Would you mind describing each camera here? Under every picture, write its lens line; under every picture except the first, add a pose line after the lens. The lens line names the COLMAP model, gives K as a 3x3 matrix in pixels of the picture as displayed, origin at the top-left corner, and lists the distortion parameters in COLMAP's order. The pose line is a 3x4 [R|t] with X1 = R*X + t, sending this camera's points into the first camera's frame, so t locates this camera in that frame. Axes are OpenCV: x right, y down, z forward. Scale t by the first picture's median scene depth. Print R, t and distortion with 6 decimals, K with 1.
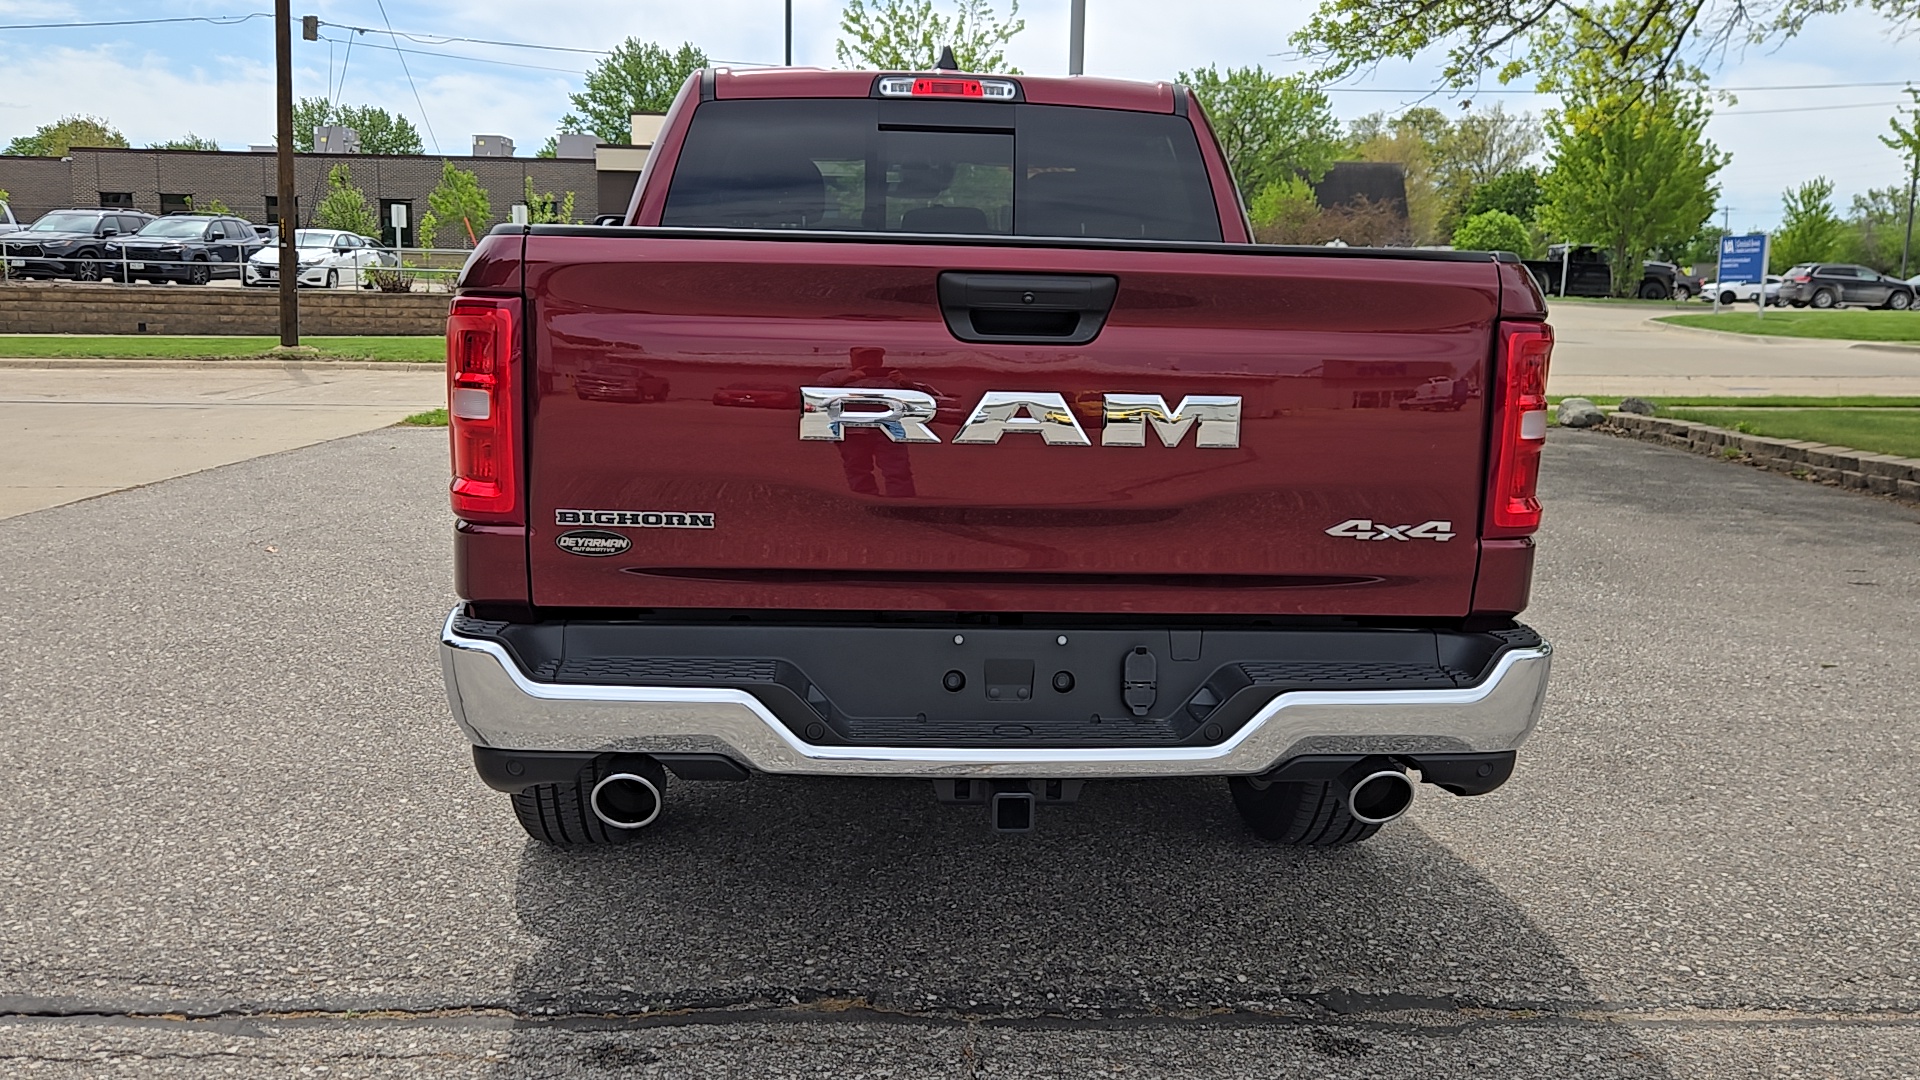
lens RADIAL K [[1619.4, 0, 946.8], [0, 1619.4, 534.2], [0, 0, 1]] dist [0.023299, -0.013337]
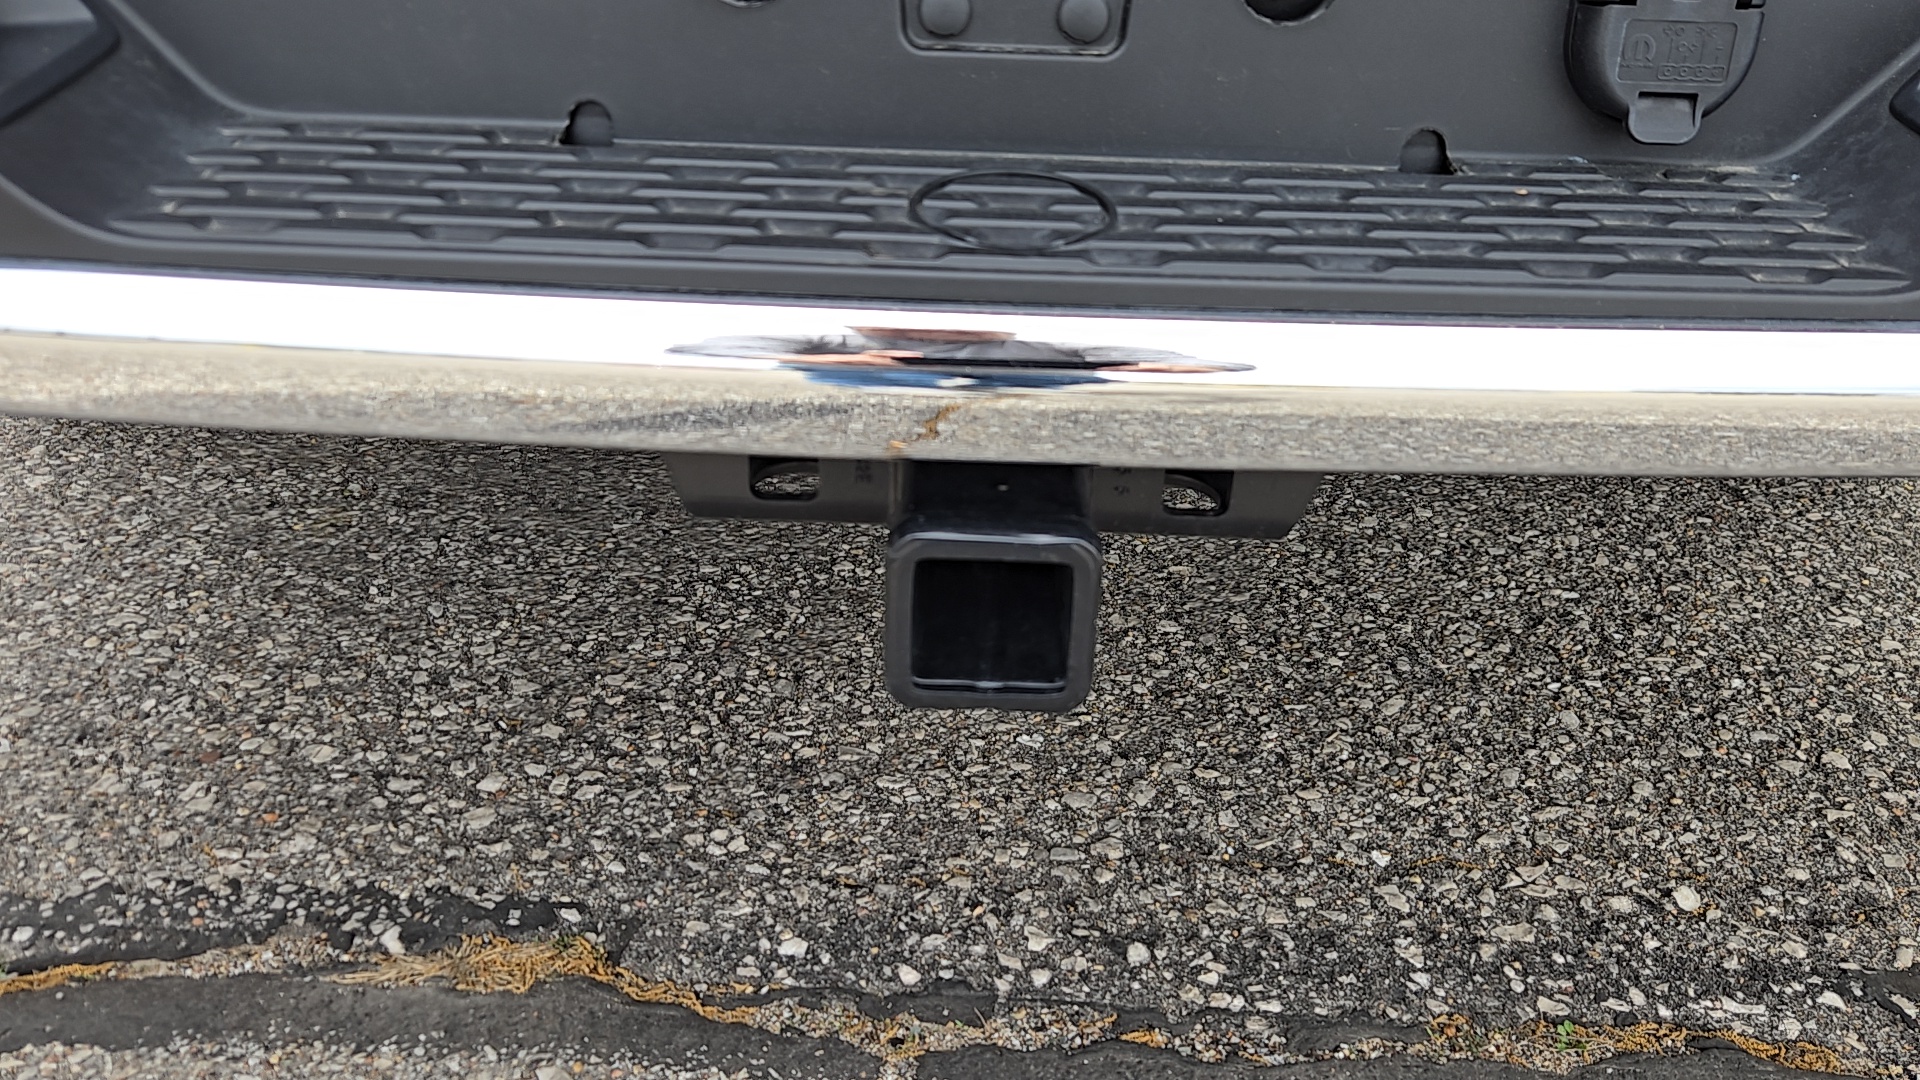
lens RADIAL K [[1609.5, 0, 954.6], [0, 1609.5, 529.8], [0, 0, 1]] dist [0.026071, -0.025852]
pose [[0.996915, 0.047343, -0.062598, 0.041446], [-0.021747, 0.932978, 0.359277, 0.076086], [0.075412, -0.356807, 0.931129, 0.695117]]
